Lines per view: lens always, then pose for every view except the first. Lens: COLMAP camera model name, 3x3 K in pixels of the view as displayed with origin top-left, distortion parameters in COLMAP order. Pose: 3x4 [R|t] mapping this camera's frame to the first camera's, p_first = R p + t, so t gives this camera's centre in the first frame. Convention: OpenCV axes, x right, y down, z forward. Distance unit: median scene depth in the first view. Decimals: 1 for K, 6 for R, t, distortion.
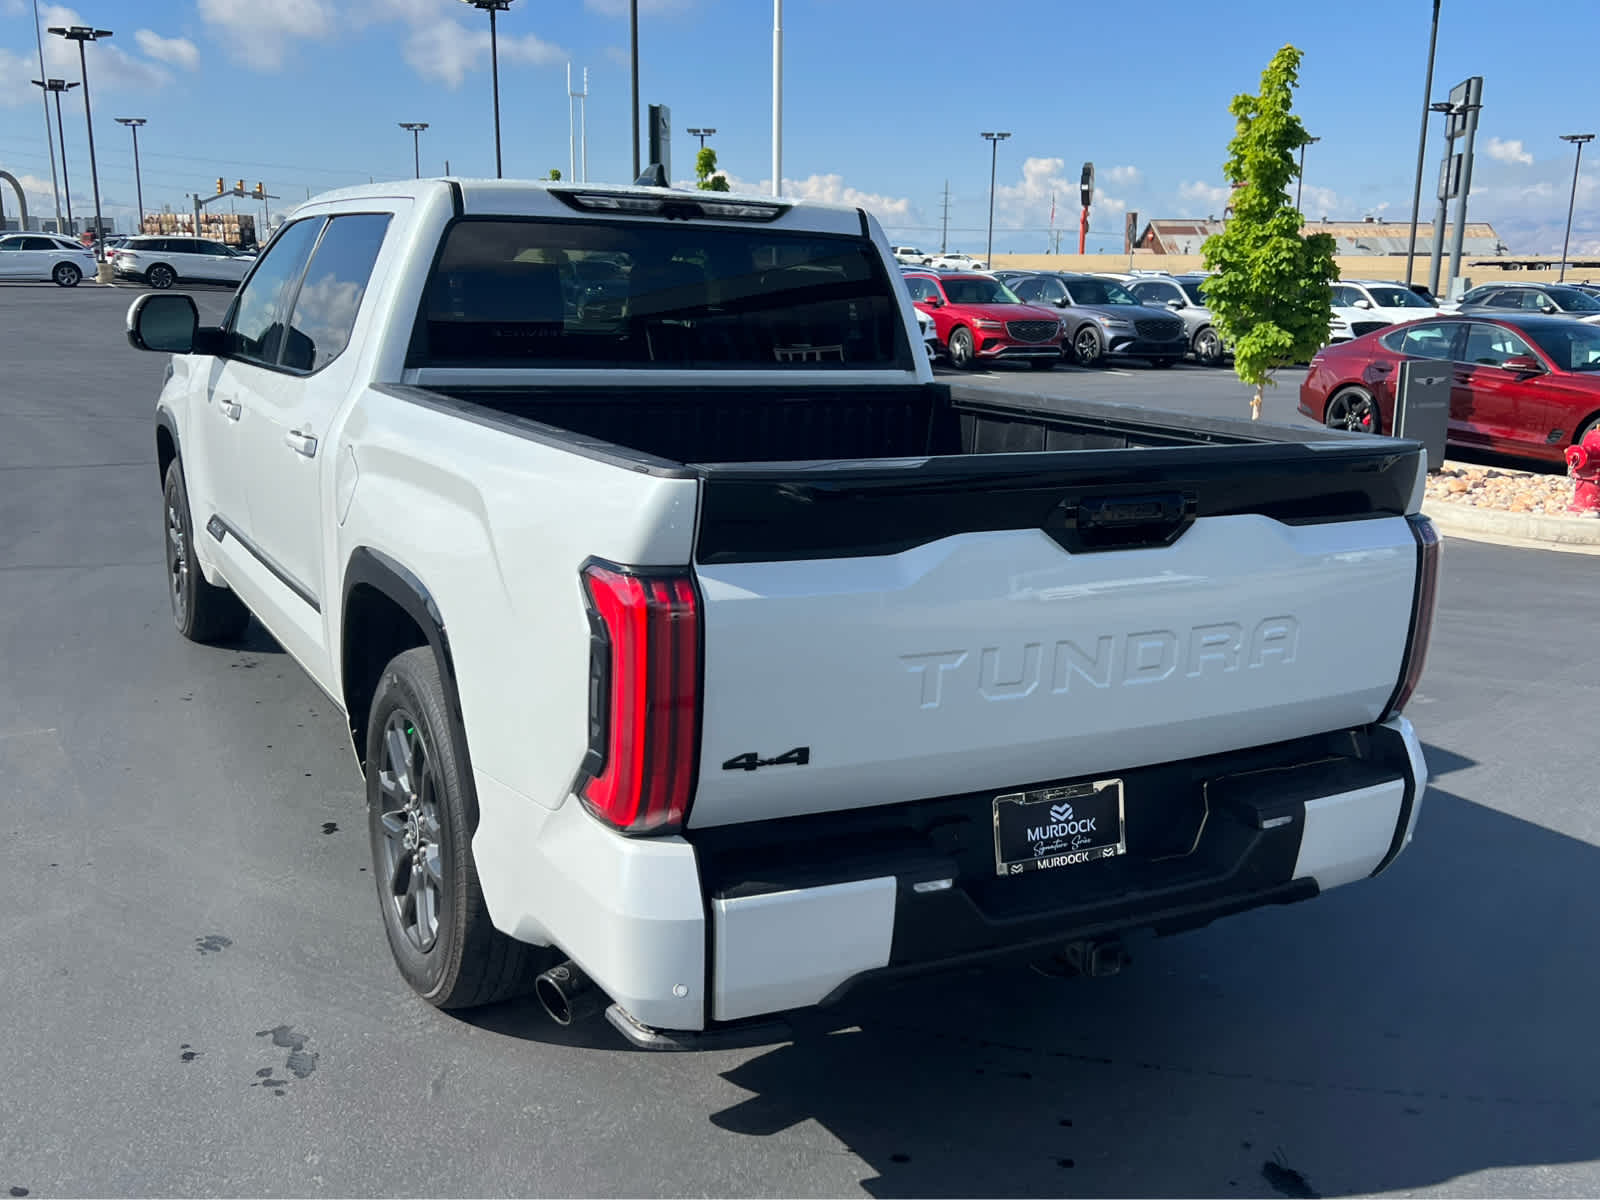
lens RADIAL K [[1518.6, 0, 790.1], [0, 1518.6, 617.0], [0, 0, 1]] dist [0.025138, 0.000000]
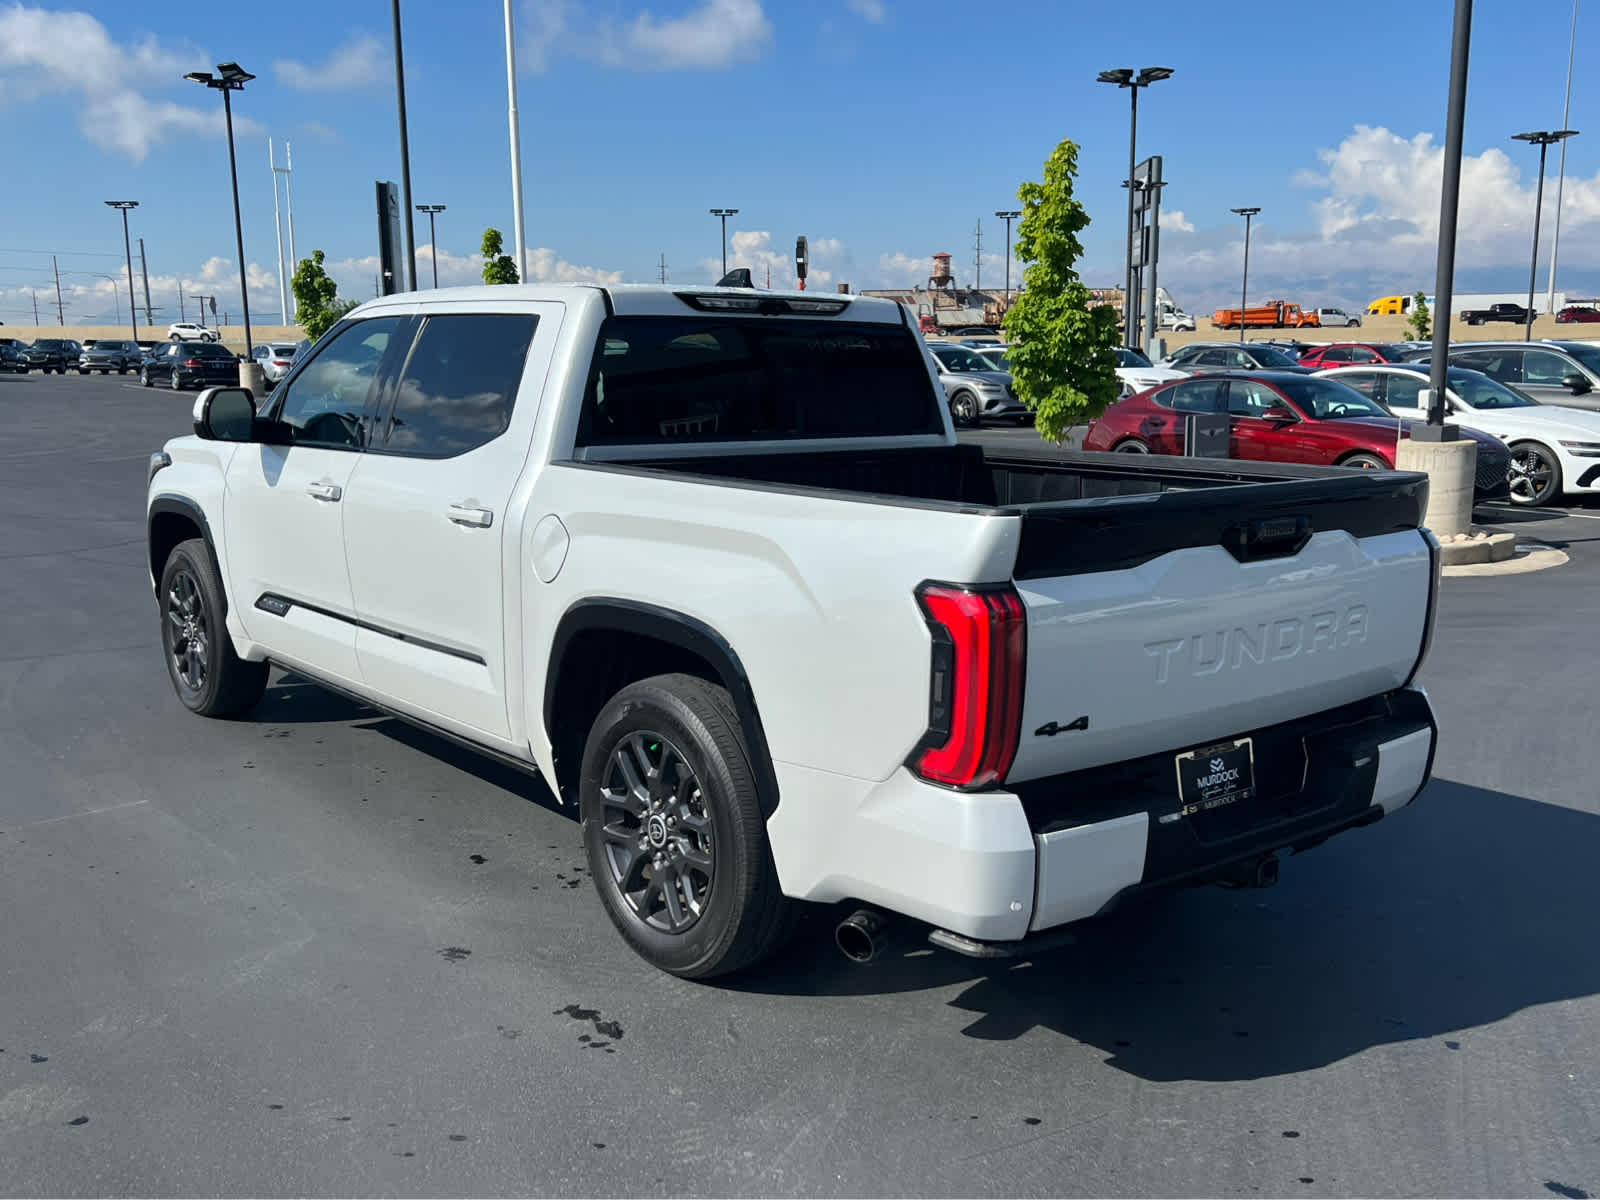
lens RADIAL K [[1518.6, 0, 796.1], [0, 1518.6, 628.1], [0, 0, 1]] dist [0.025138, 0.000000]
pose [[0.982087, -0.056932, 0.179621, -0.332686], [0.063677, 0.997457, -0.032004, 0.025000], [-0.177342, 0.042869, 0.983215, -0.184394]]
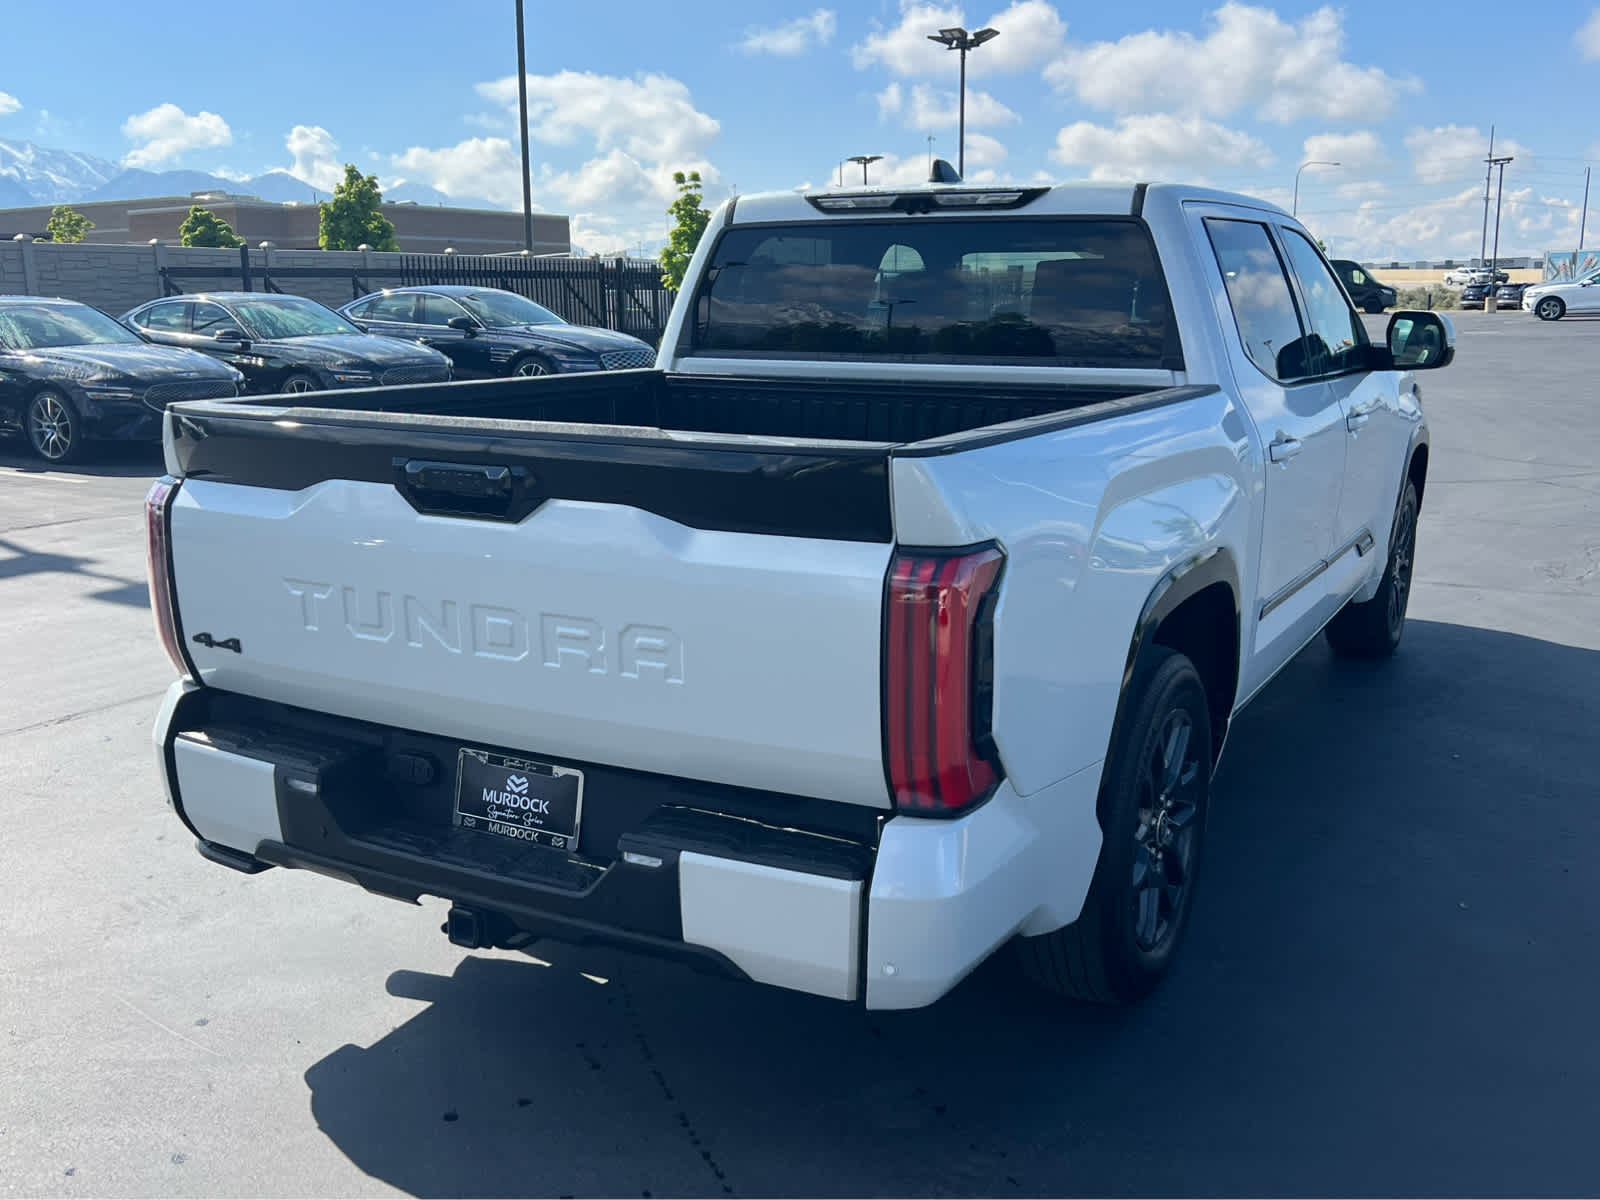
lens RADIAL K [[1518.6, 0, 788.8], [0, 1518.6, 611.8], [0, 0, 1]] dist [0.025138, 0.000000]
pose [[0.528361, 0.145395, -0.836478, 0.902603], [-0.166535, 0.983837, 0.065818, -0.065009], [0.832527, 0.104527, 0.544034, 0.487864]]
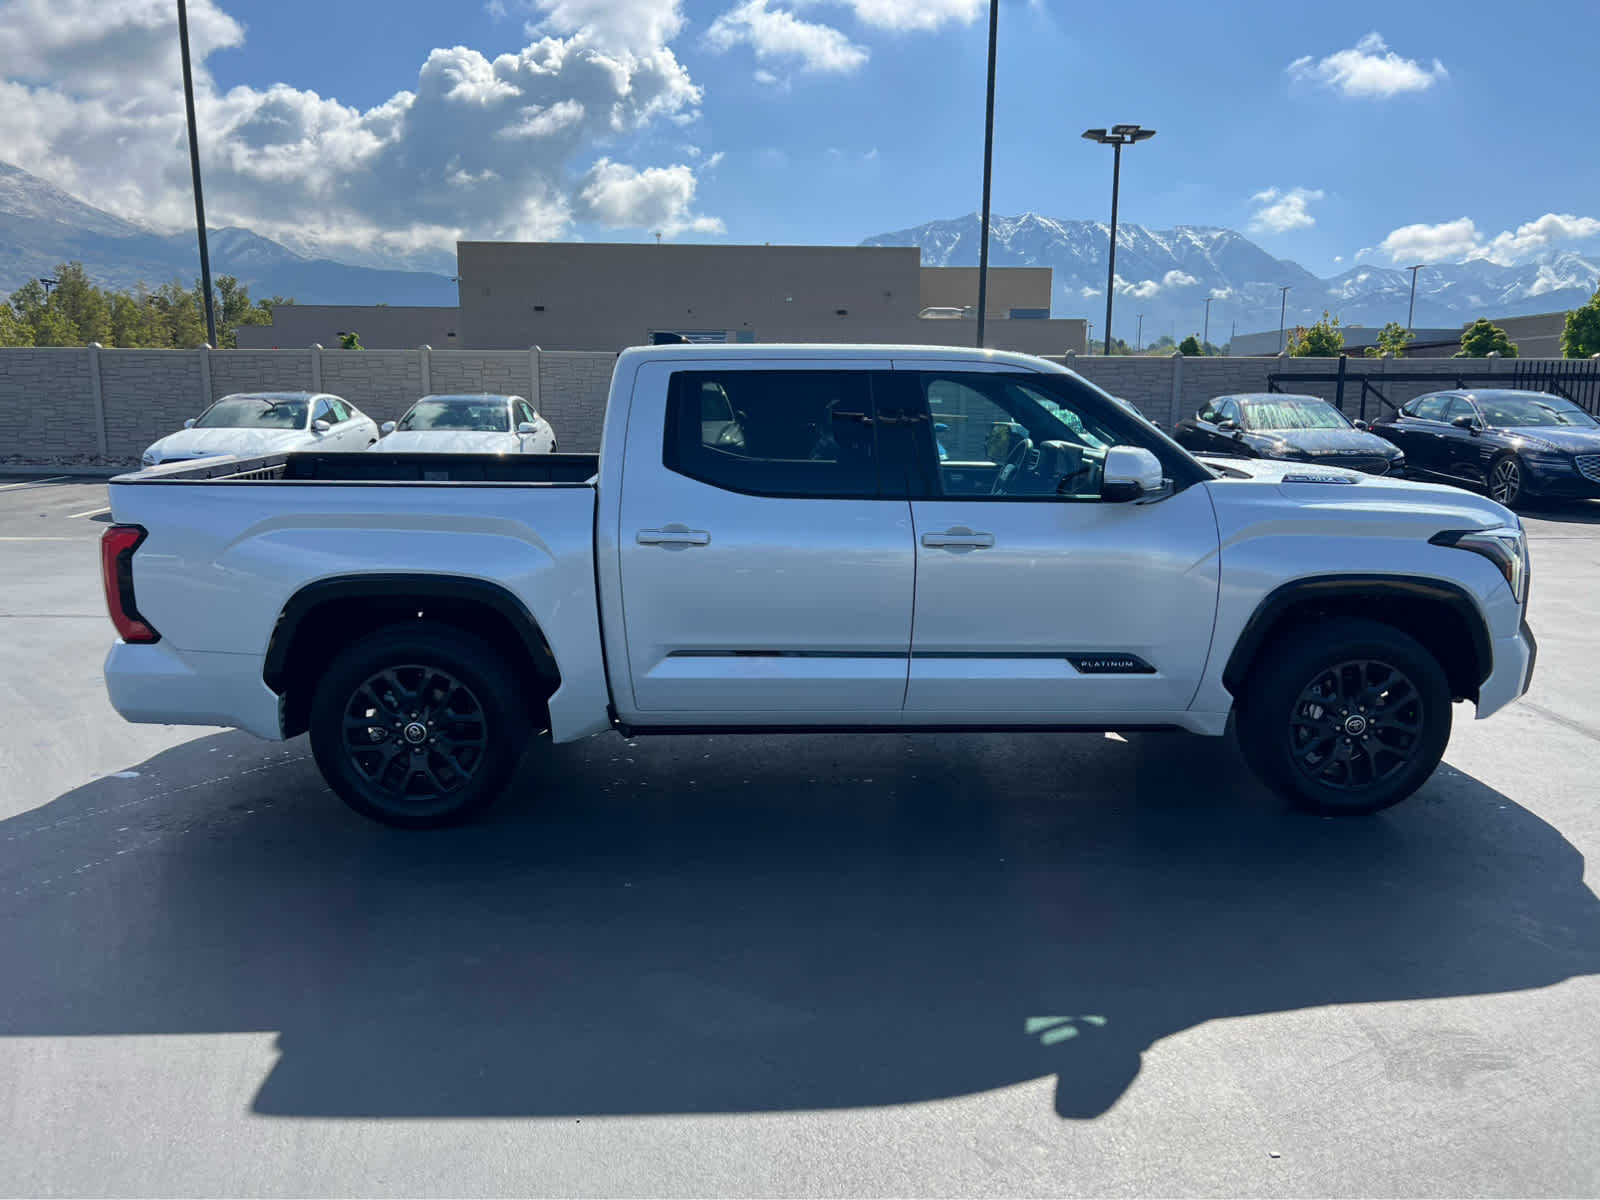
lens RADIAL K [[1214.3, 0, 806.8], [0, 1214.3, 605.9], [0, 0, 1]] dist [0.040346, -0.040918]
pose [[-0.433348, 0.133259, -0.891320, 1.205195], [-0.217401, 0.944343, 0.246885, -0.451280], [0.874612, 0.300761, -0.380259, 2.052475]]
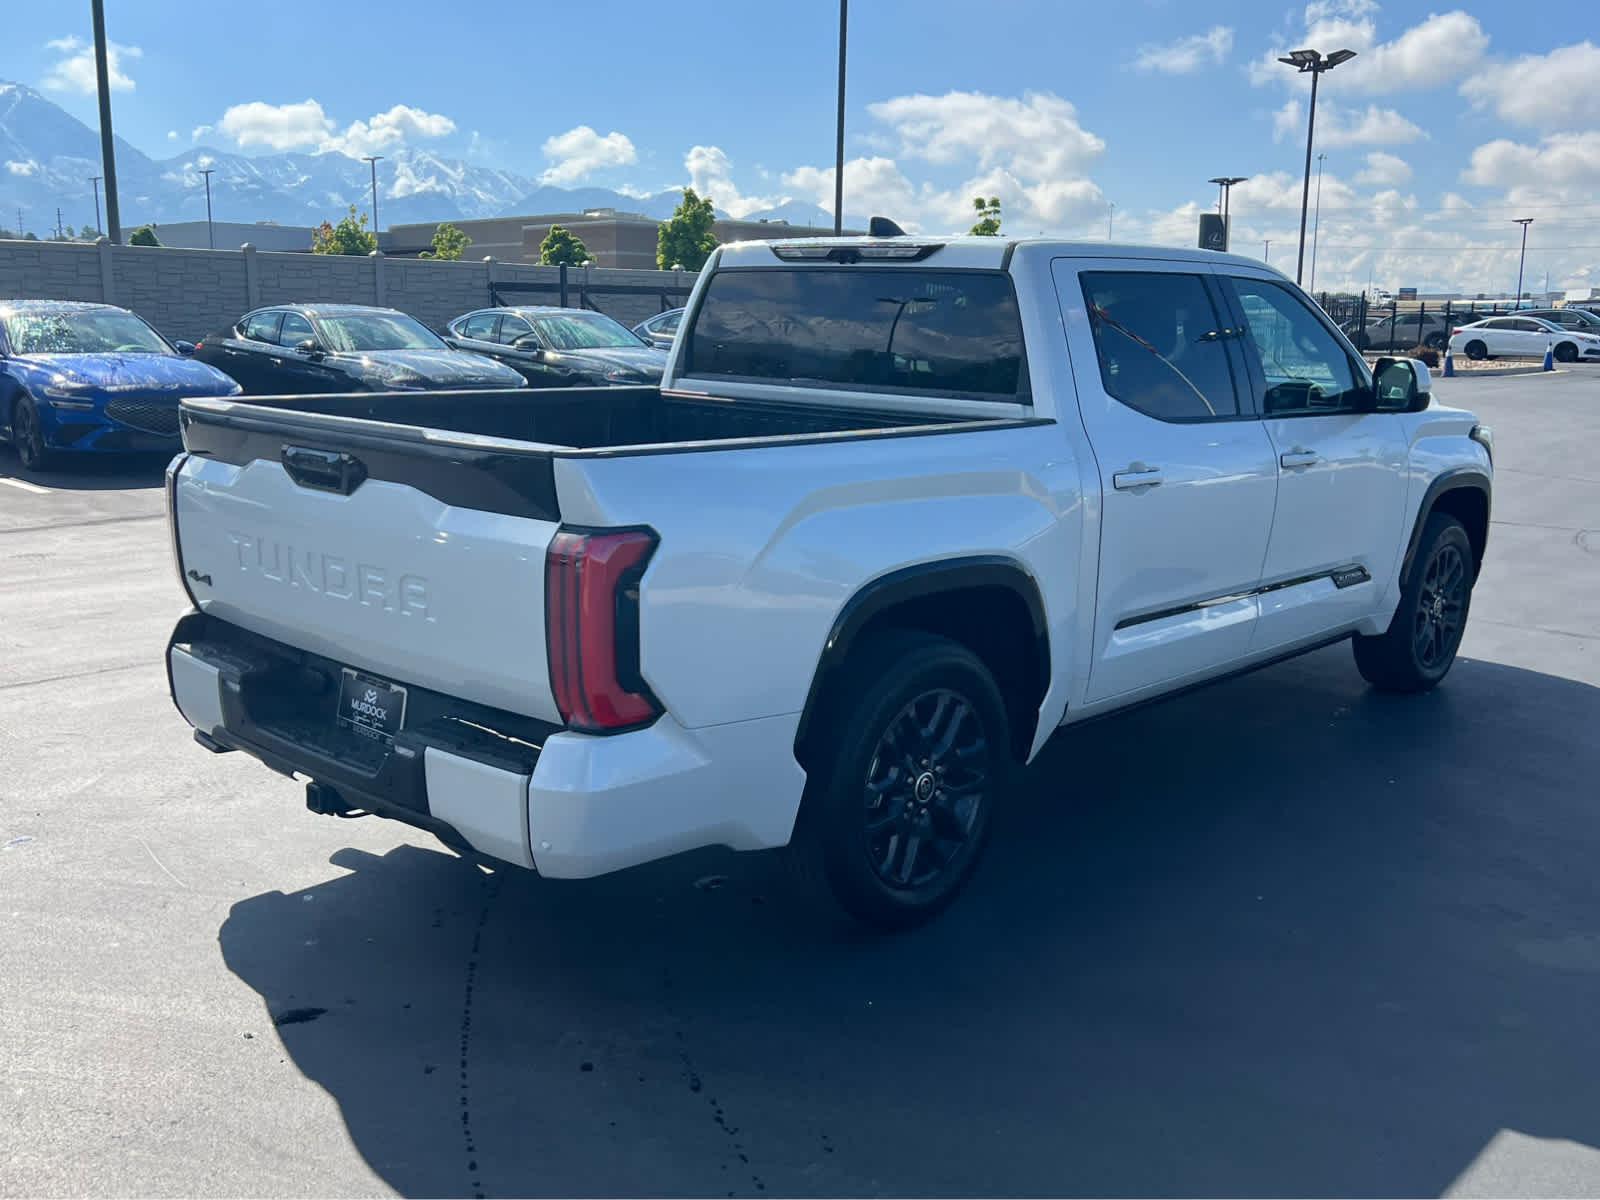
lens RADIAL K [[1518.6, 0, 802.1], [0, 1518.6, 611.7], [0, 0, 1]] dist [0.025138, 0.000000]
pose [[0.321306, 0.165282, -0.932440, 1.254260], [-0.218022, 0.971110, 0.097009, -0.126251], [0.921536, 0.172123, 0.348059, 0.719062]]
